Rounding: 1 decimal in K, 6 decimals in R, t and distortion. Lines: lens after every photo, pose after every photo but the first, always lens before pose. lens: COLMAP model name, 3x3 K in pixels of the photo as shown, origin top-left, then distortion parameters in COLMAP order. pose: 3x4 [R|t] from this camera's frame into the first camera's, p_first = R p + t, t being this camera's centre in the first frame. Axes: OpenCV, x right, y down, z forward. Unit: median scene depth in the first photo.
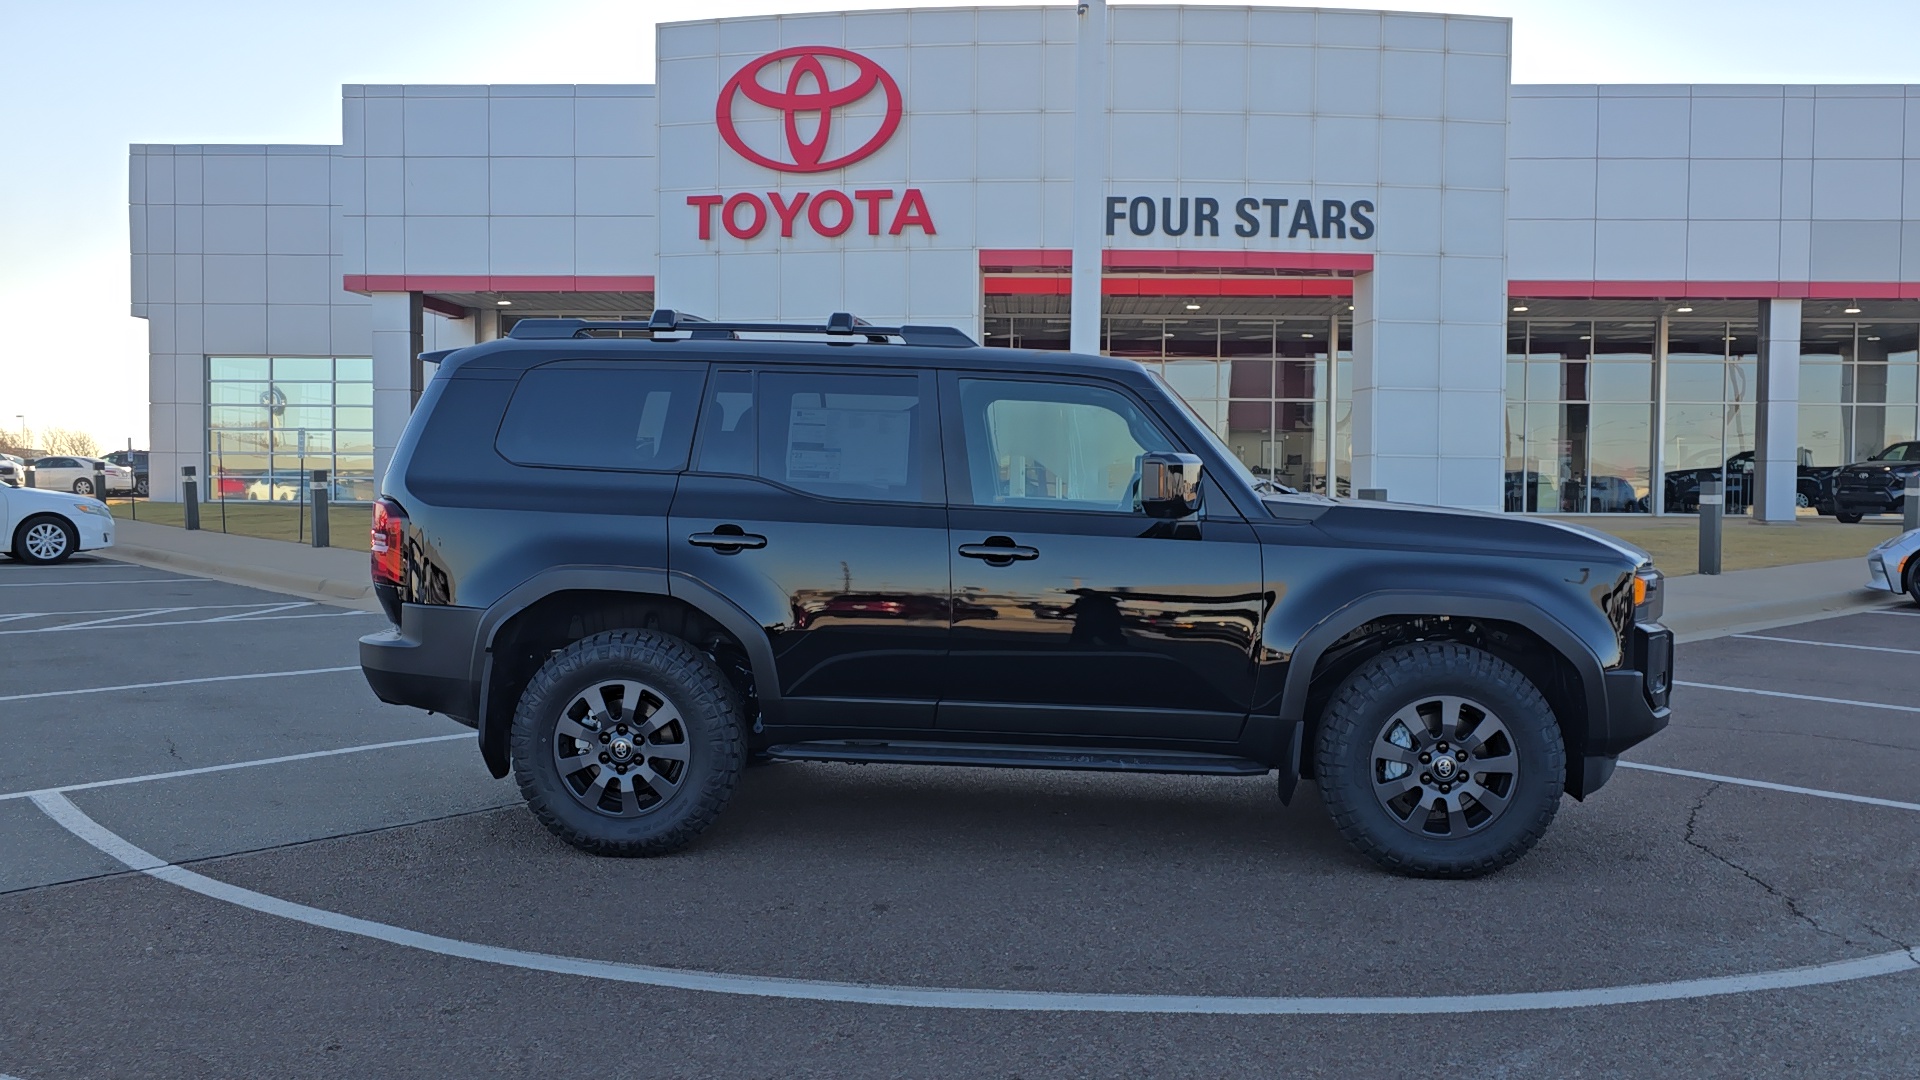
lens RADIAL K [[1580.6, 0, 966.4], [0, 1580.6, 536.2], [0, 0, 1]] dist [-0.003563, 0.010100]
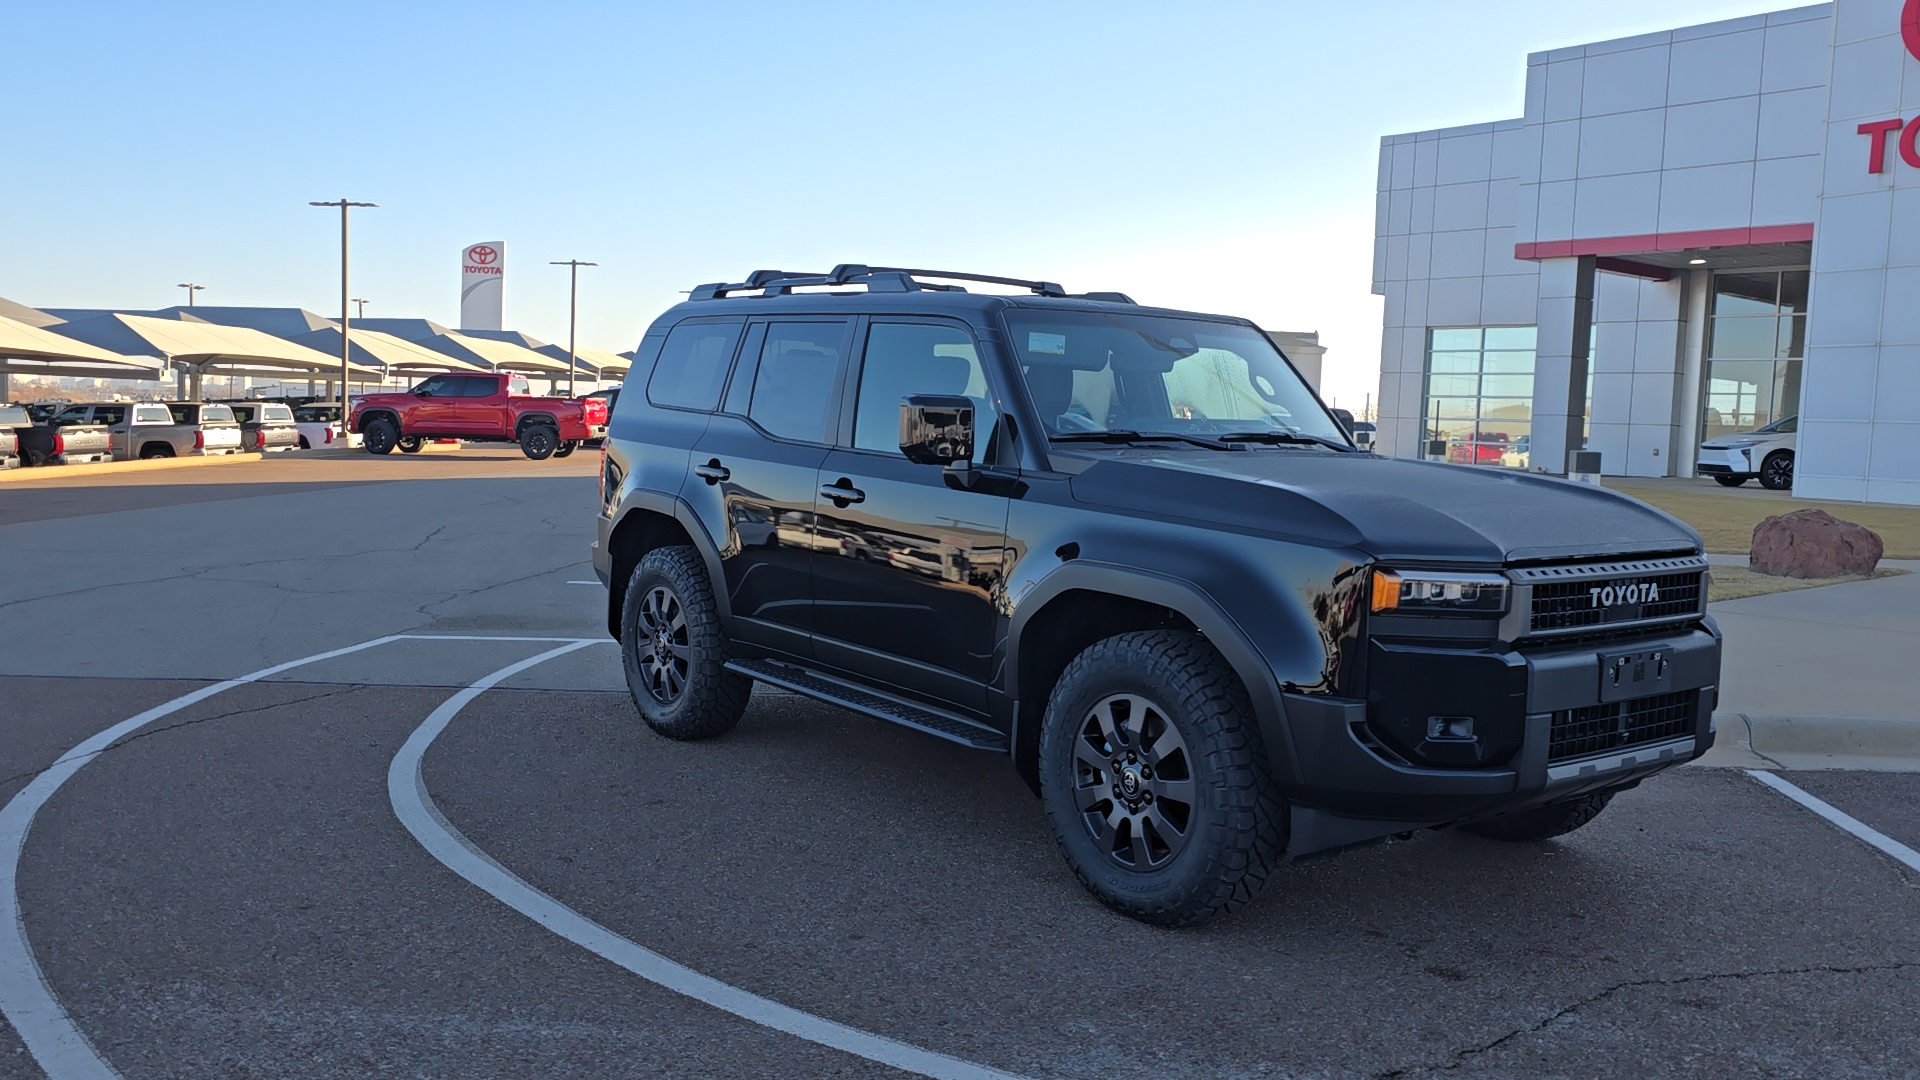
lens RADIAL K [[1580.6, 0, 964.9], [0, 1580.6, 533.1], [0, 0, 1]] dist [-0.003563, 0.010100]
pose [[0.666959, 0.067373, -0.742042, 0.158192], [-0.055656, 0.997626, 0.040555, -0.001950], [0.743012, 0.014251, 0.669126, 0.072772]]
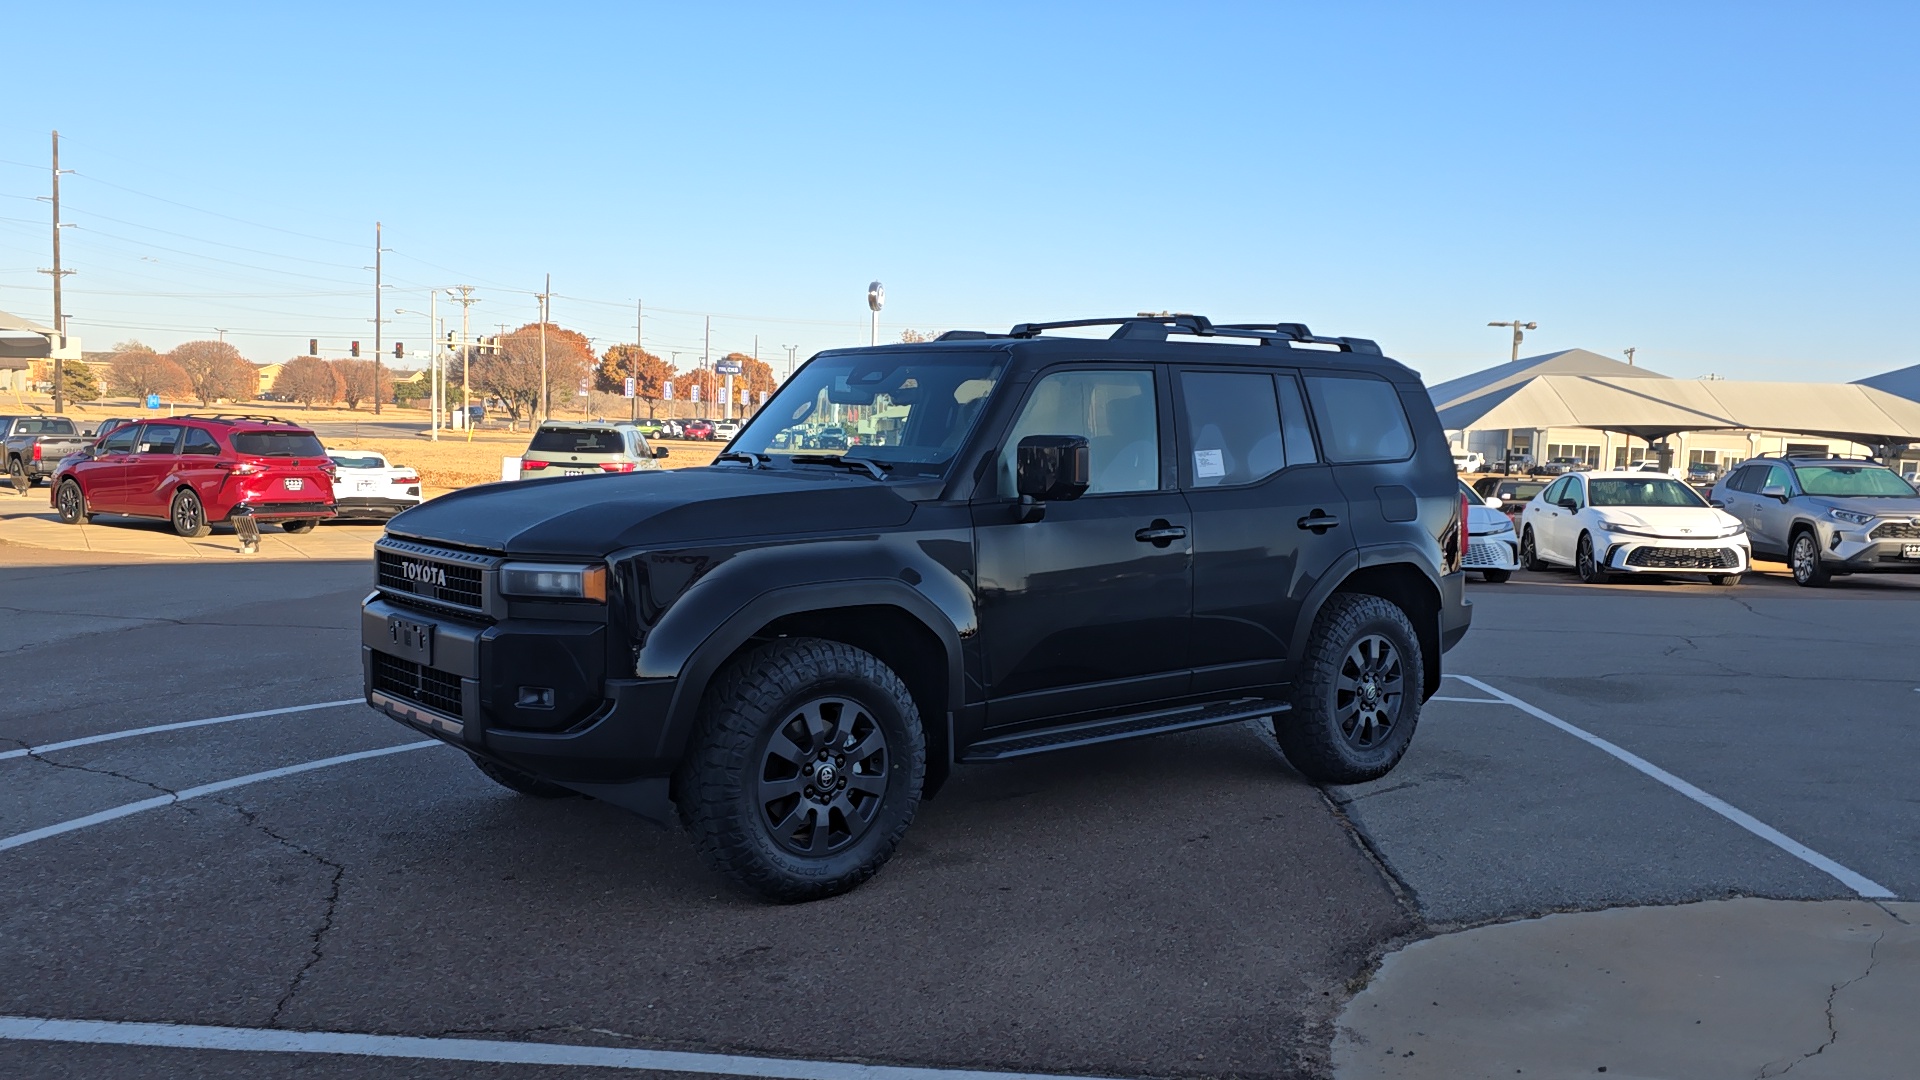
lens RADIAL K [[1580.6, 0, 968.5], [0, 1580.6, 530.4], [0, 0, 1]] dist [-0.003563, 0.010100]
pose [[-0.700429, 0.013829, -0.713588, 0.172172], [-0.066370, 0.994218, 0.084414, -0.016886], [0.710629, 0.106487, -0.695462, 0.377142]]
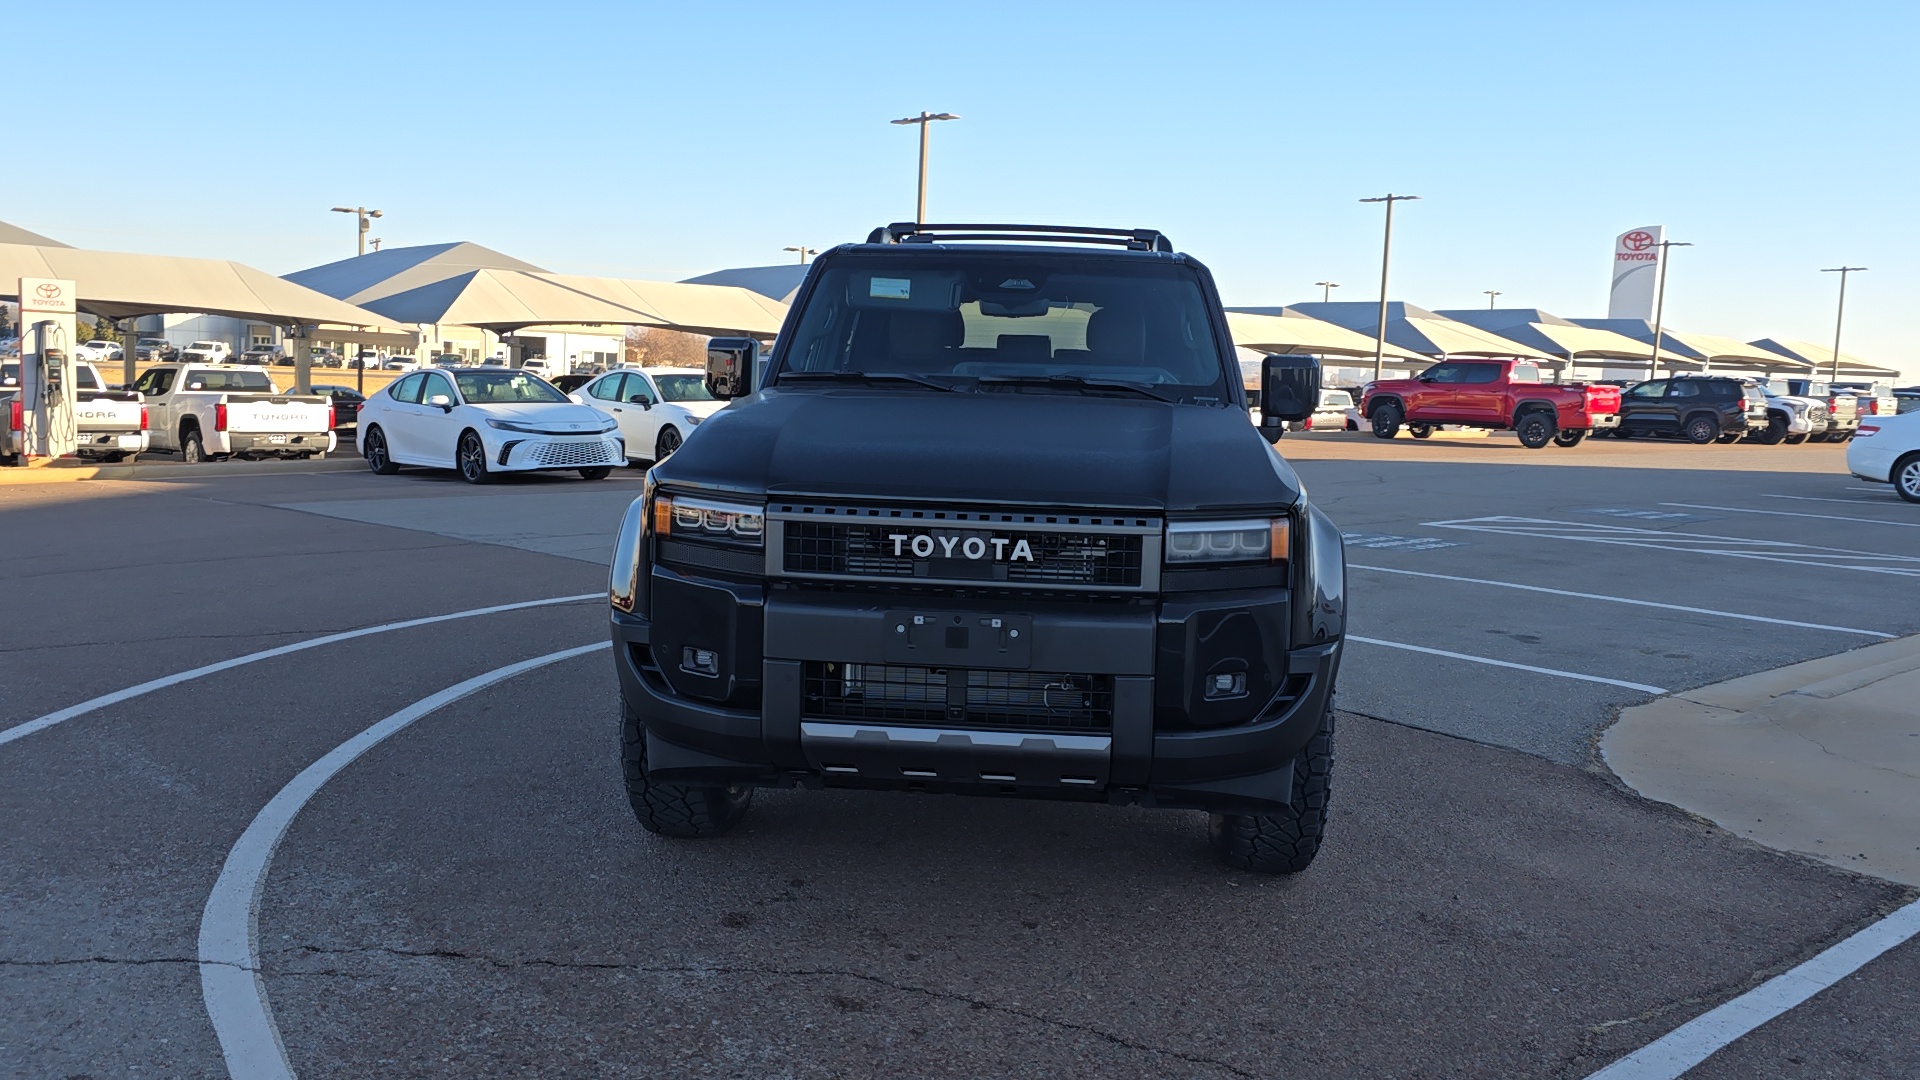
lens RADIAL K [[1580.6, 0, 960.8], [0, 1580.6, 542.5], [0, 0, 1]] dist [-0.003563, 0.010100]
pose [[0.003153, 0.101975, -0.994782, 0.216471], [-0.079360, 0.991675, 0.101405, -0.006986], [0.996841, 0.078626, 0.011220, 0.214281]]
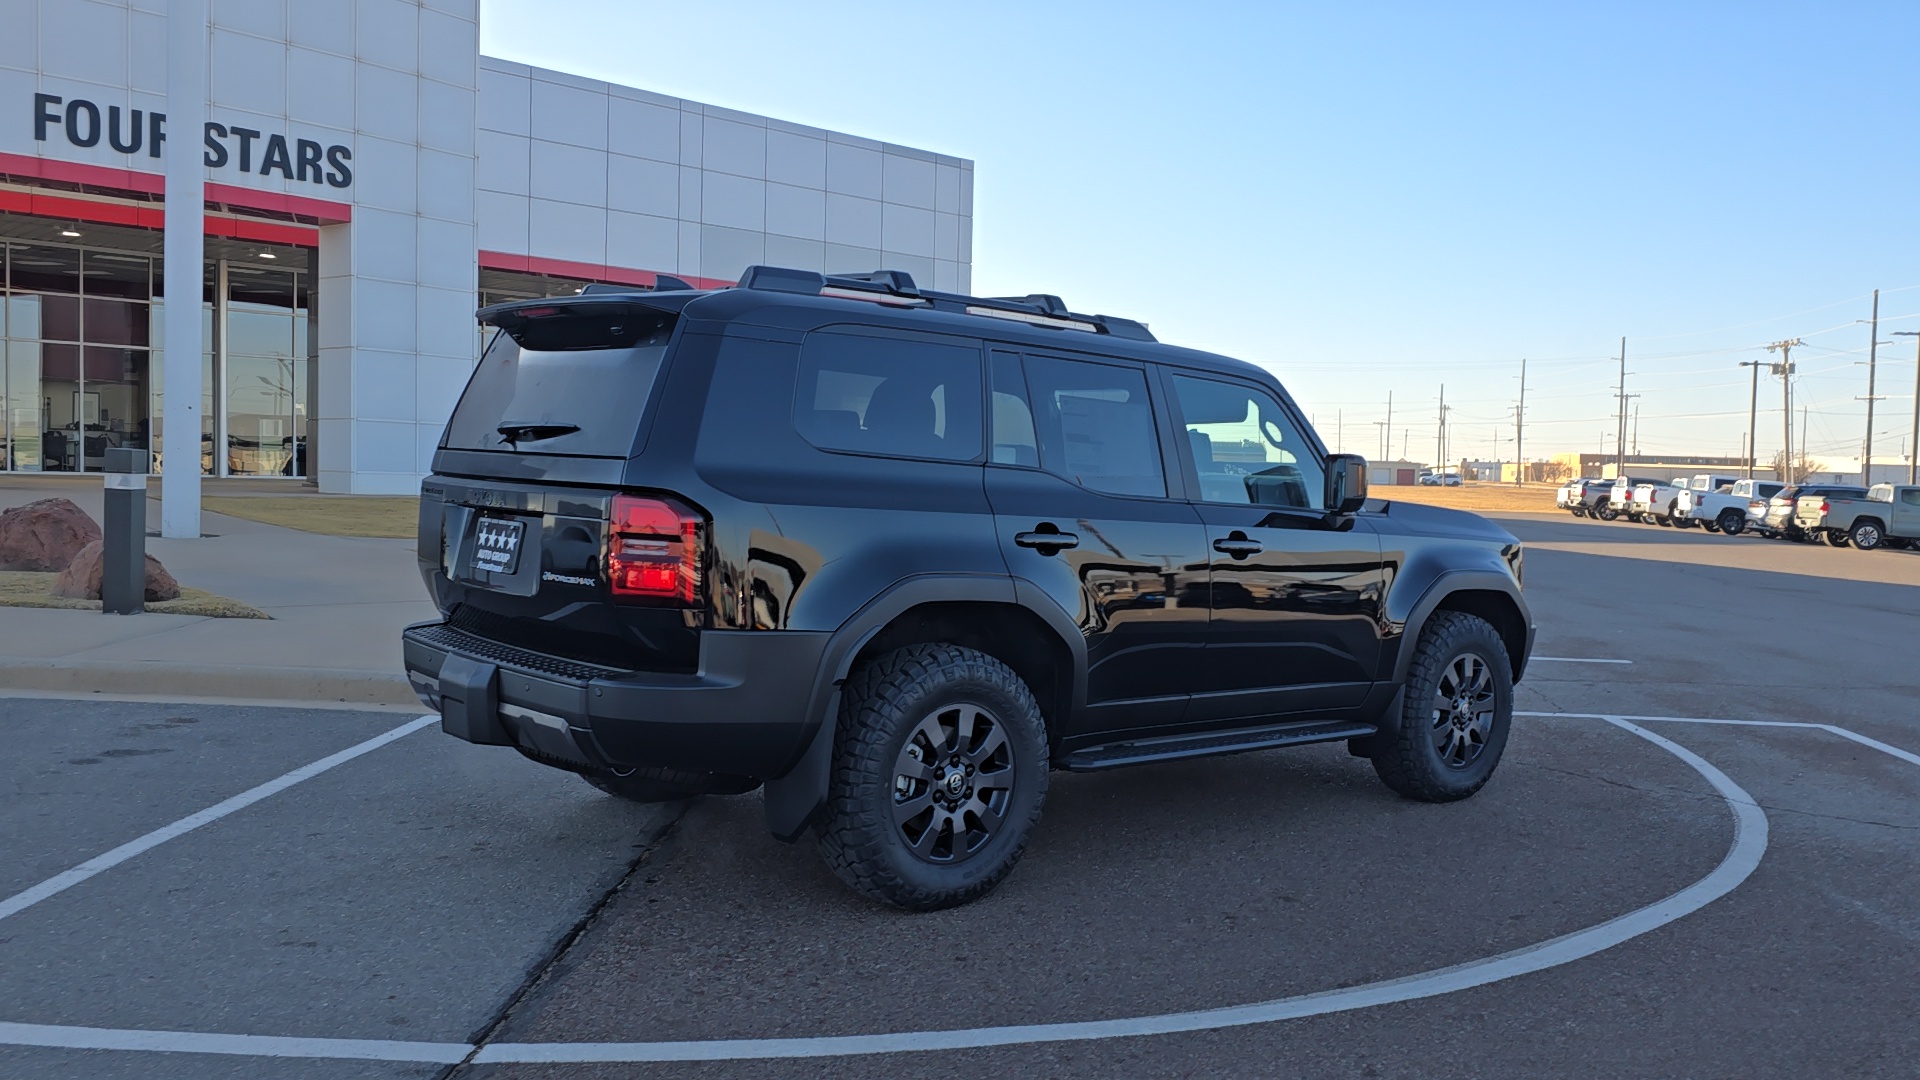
lens RADIAL K [[1580.6, 0, 957.4], [0, 1580.6, 536.4], [0, 0, 1]] dist [-0.003563, 0.010100]
pose [[0.703734, -0.018992, 0.710210, -0.161949], [0.001129, 0.999671, 0.025614, -0.004432], [-0.710463, -0.017224, 0.703524, 0.076649]]
